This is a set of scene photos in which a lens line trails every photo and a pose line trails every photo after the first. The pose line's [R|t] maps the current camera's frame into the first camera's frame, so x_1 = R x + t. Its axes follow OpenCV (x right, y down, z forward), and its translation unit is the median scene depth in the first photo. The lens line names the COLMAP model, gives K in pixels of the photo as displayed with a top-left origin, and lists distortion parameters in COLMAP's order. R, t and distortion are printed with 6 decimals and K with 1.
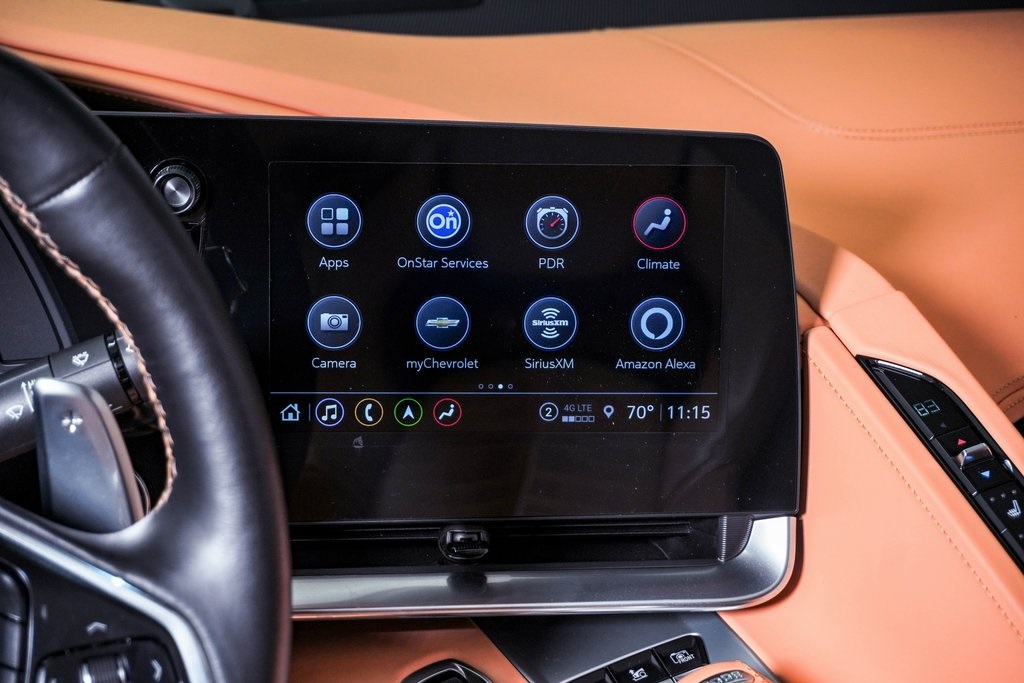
lens RADIAL K [[2161.4, 0, 512.0], [0, 2161.4, 341.5], [0, 0, 1]] dist [0.008049, 0.105877]
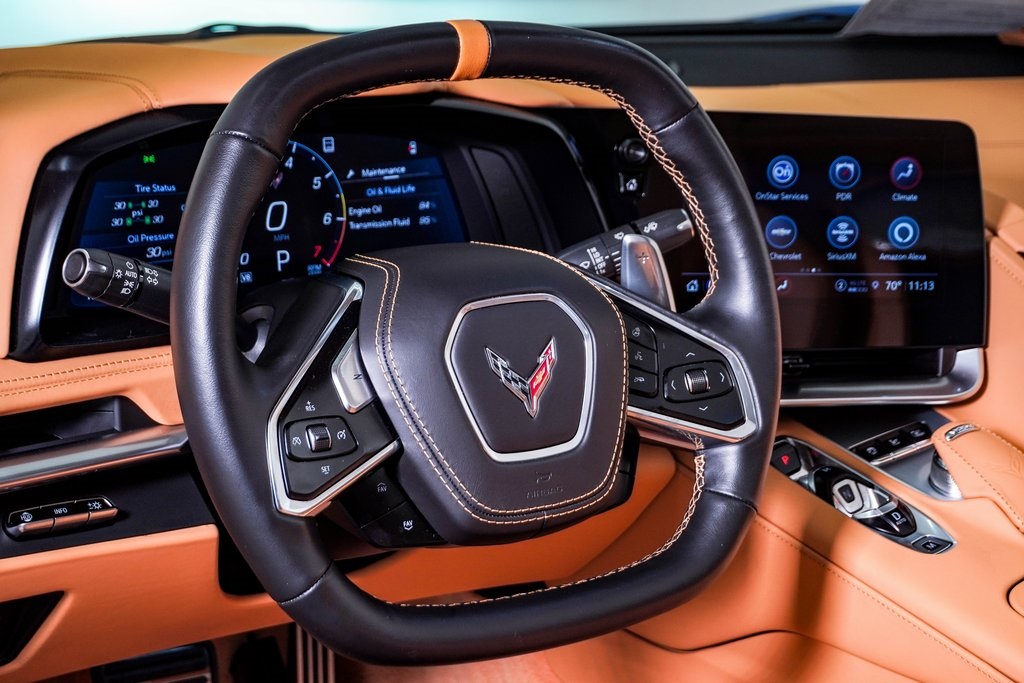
lens RADIAL K [[2058.0, 0, 512.0], [0, 2058.0, 341.5], [0, 0, 1]] dist [0.019533, 0.162729]
pose [[0.996246, -0.008807, 0.086115, -0.380453], [0.014407, 0.997805, -0.064627, 0.177650], [-0.085357, 0.065625, 0.994187, -0.579142]]
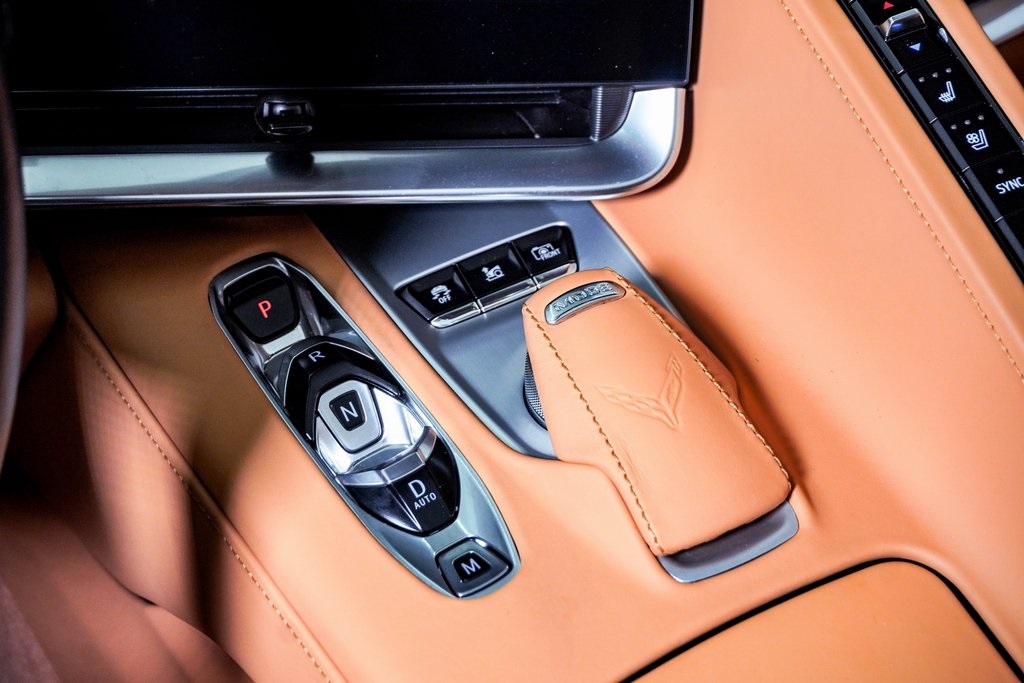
lens RADIAL K [[2105.6, 0, 512.0], [0, 2105.6, 341.5], [0, 0, 1]] dist [-0.005392, 0.122386]
pose [[0.999413, 0.005907, 0.033743, 0.038801], [-0.014064, 0.968932, 0.246926, -0.024073], [-0.031236, -0.247256, 0.968447, 0.198034]]
